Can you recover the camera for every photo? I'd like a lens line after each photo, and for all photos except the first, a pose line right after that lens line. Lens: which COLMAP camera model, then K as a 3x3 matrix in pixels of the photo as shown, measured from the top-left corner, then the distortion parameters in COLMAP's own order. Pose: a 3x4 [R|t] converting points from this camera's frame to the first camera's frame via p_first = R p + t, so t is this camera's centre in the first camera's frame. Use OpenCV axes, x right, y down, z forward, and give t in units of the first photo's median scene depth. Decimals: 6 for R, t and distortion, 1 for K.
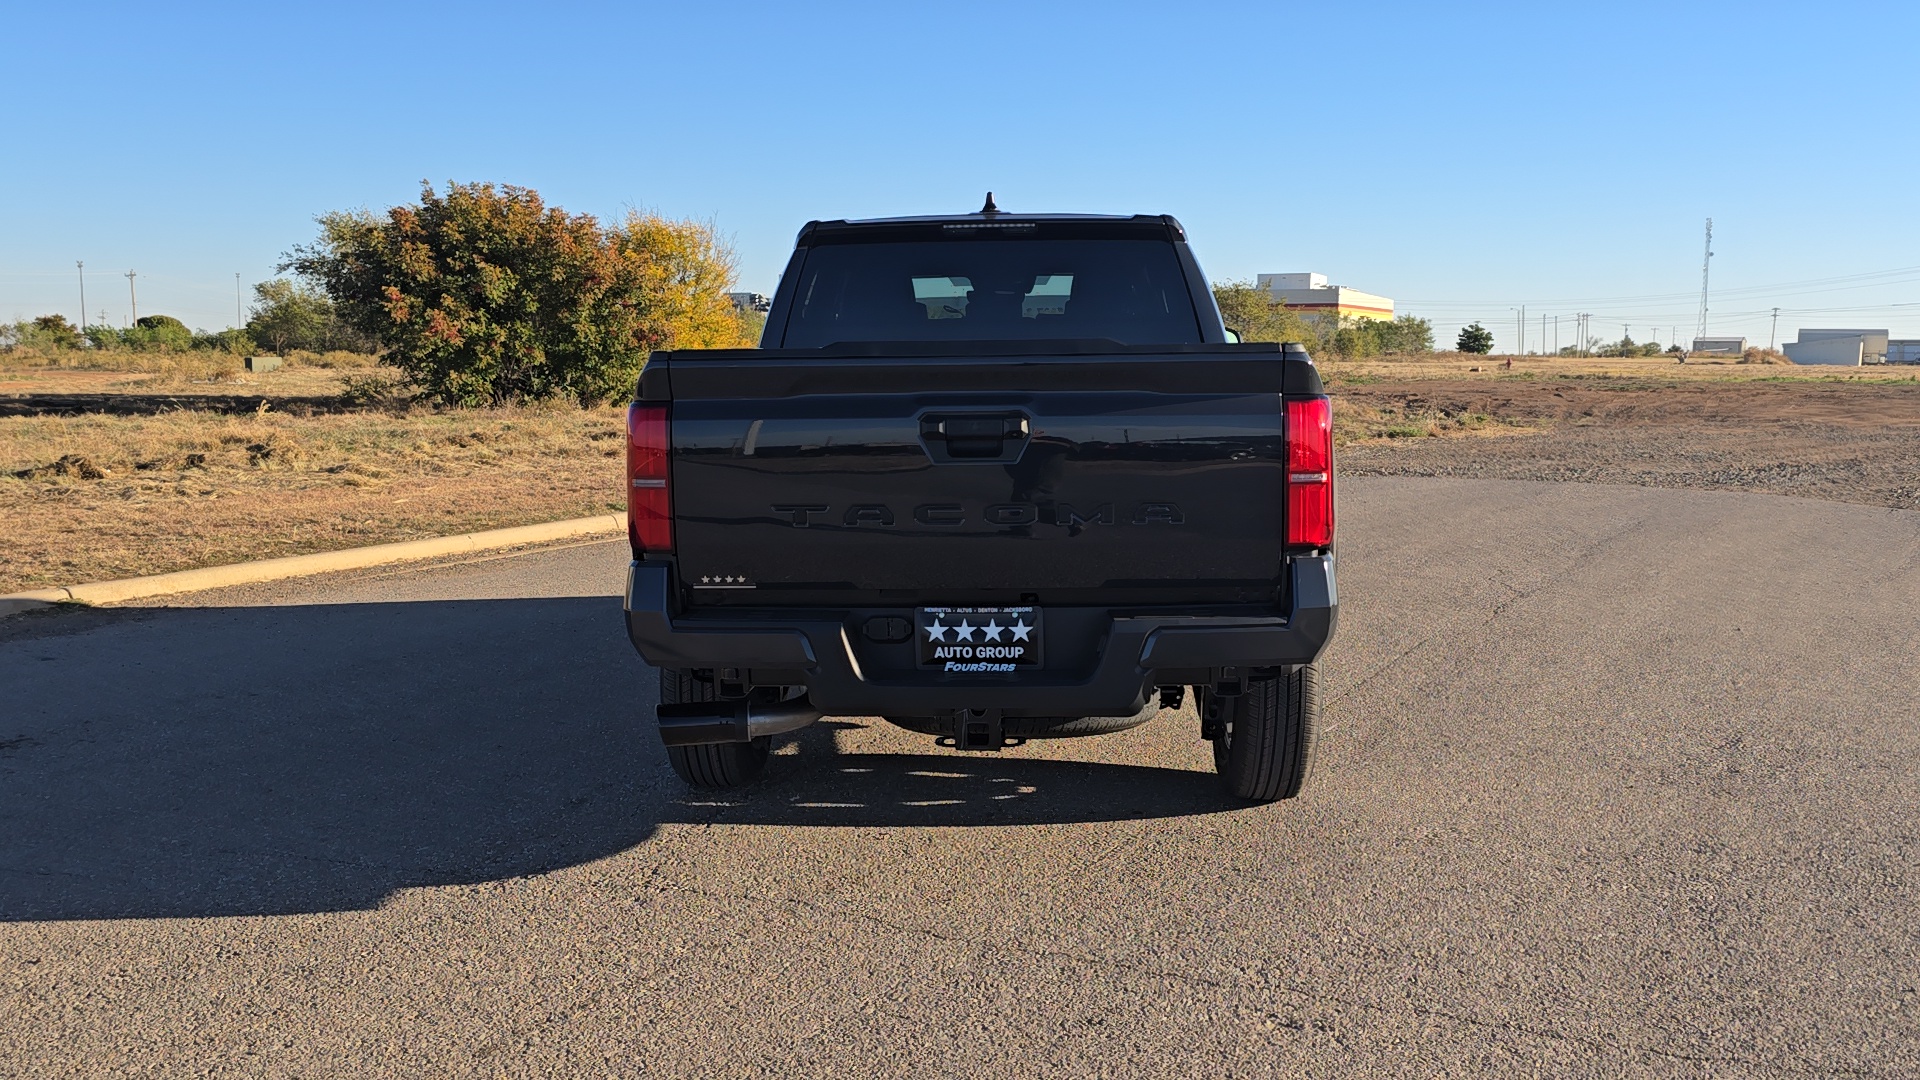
lens RADIAL K [[1595.0, 0, 955.3], [0, 1595.0, 528.1], [0, 0, 1]] dist [-0.014139, -0.005575]
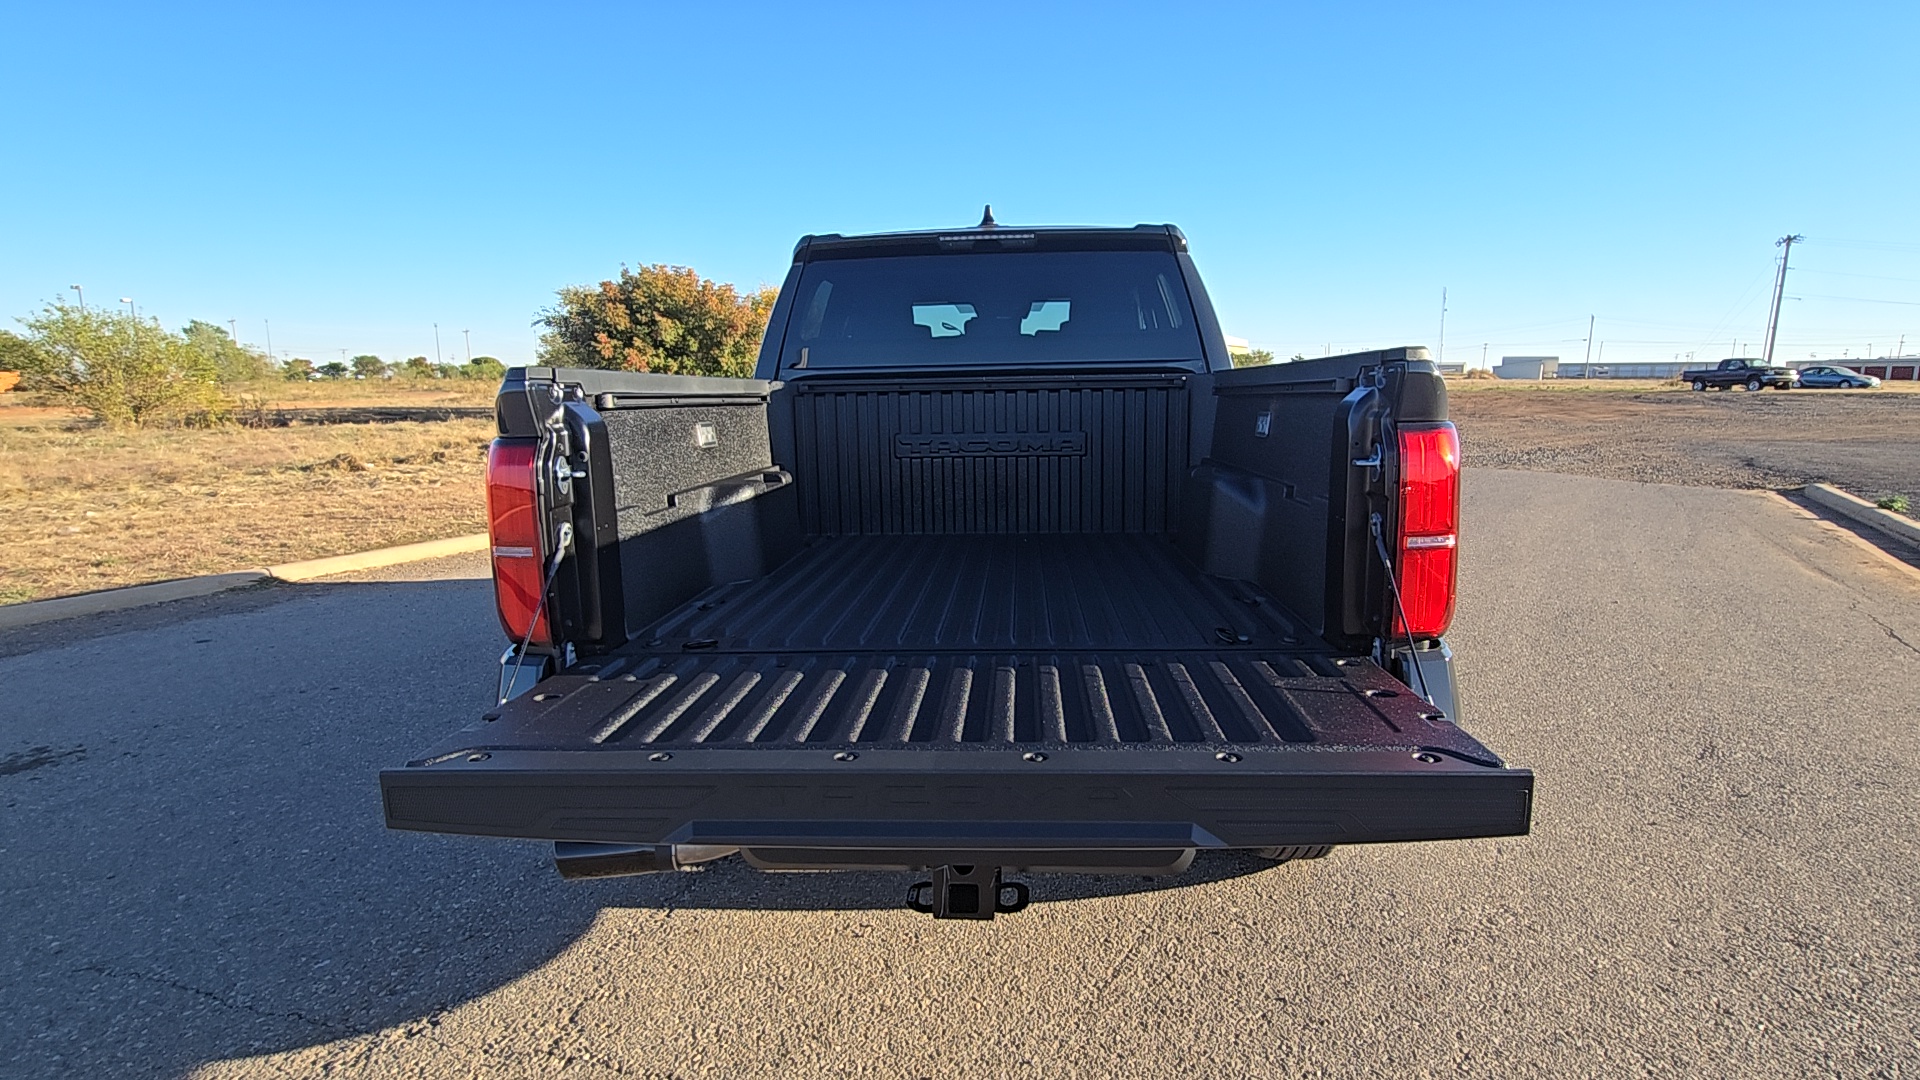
lens RADIAL K [[971.9, 0, 974.6], [0, 971.9, 599.6], [0, 0, 1]] dist [-0.005734, 0.002663]
pose [[0.999966, -0.007201, -0.004080, 0.014891], [0.007627, 0.993190, 0.116257, -0.039152], [0.003215, -0.116284, 0.993211, 0.386379]]
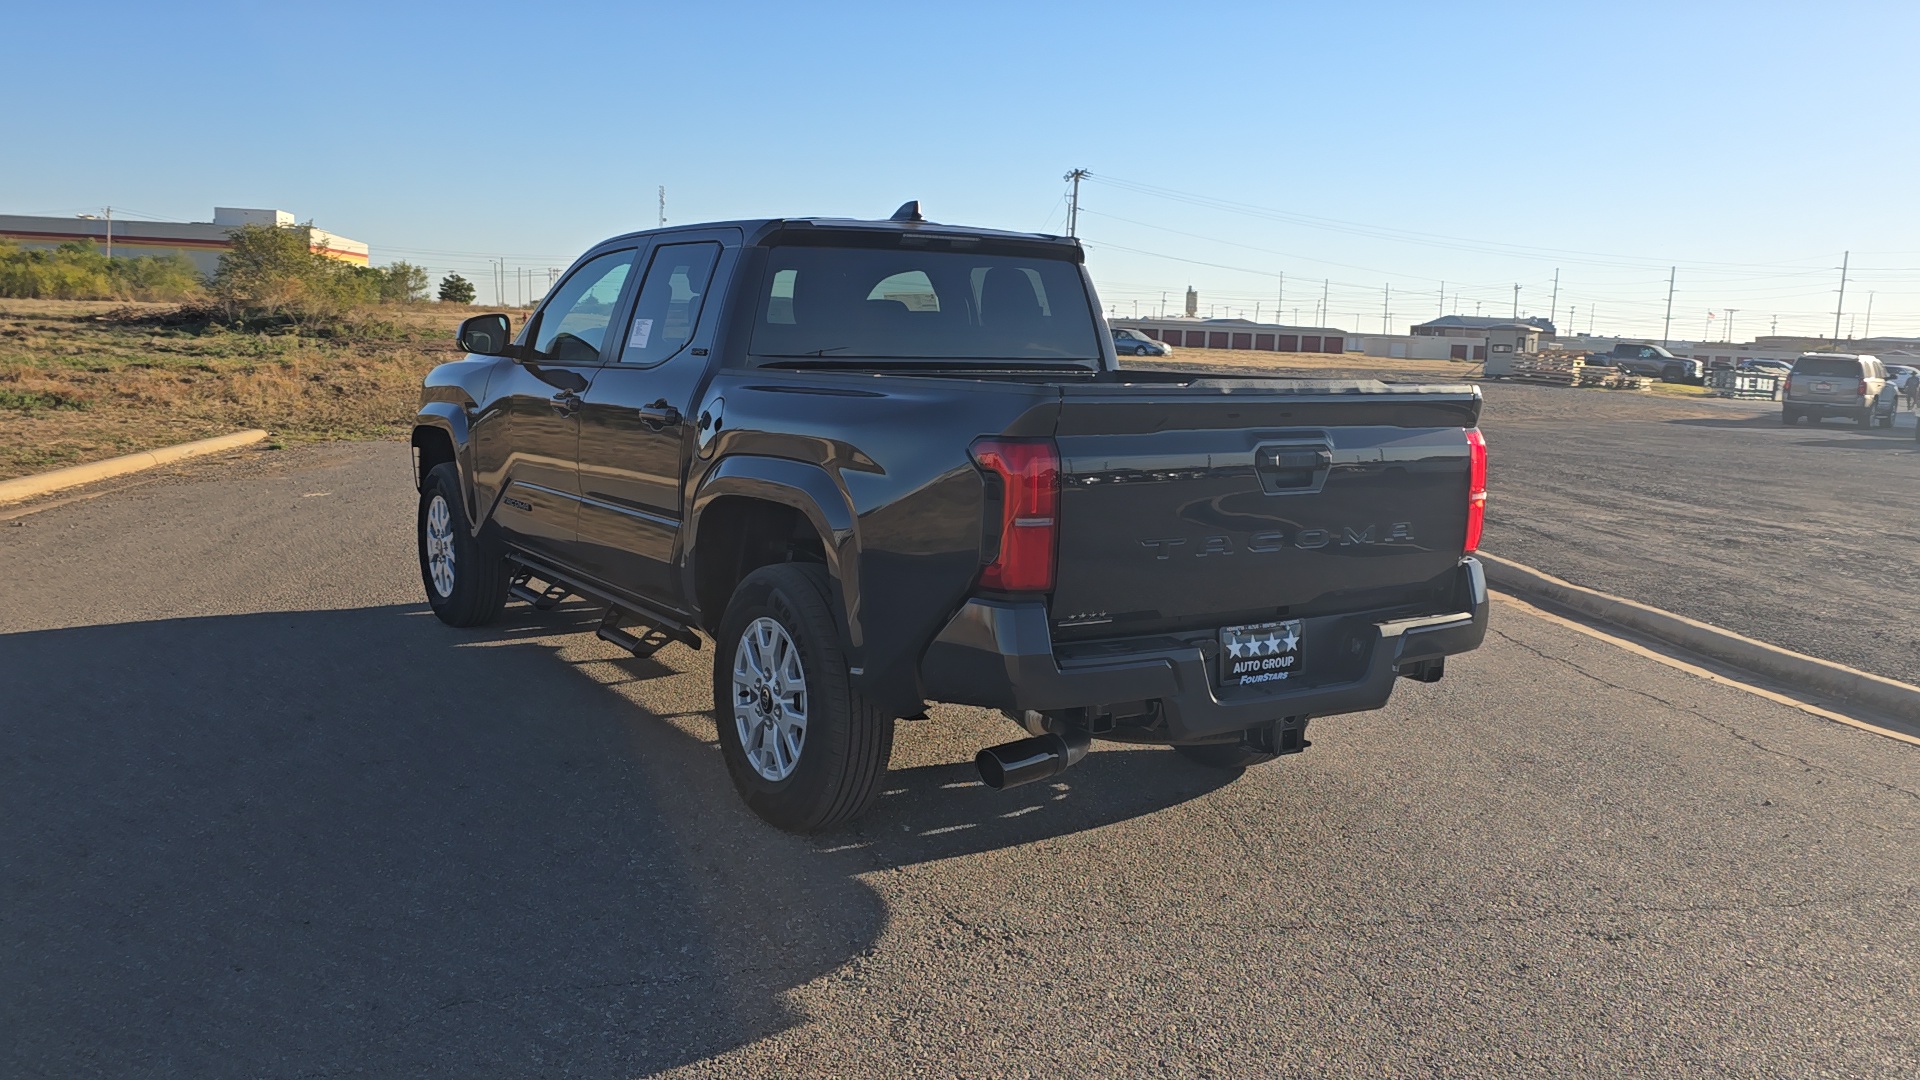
lens RADIAL K [[1595.0, 0, 996.4], [0, 1595.0, 524.8], [0, 0, 1]] dist [-0.014139, -0.005575]
pose [[0.805380, -0.039991, 0.591408, -0.542357], [0.023447, 0.999090, 0.035629, -0.042465], [-0.592295, -0.014828, 0.805585, 0.162112]]
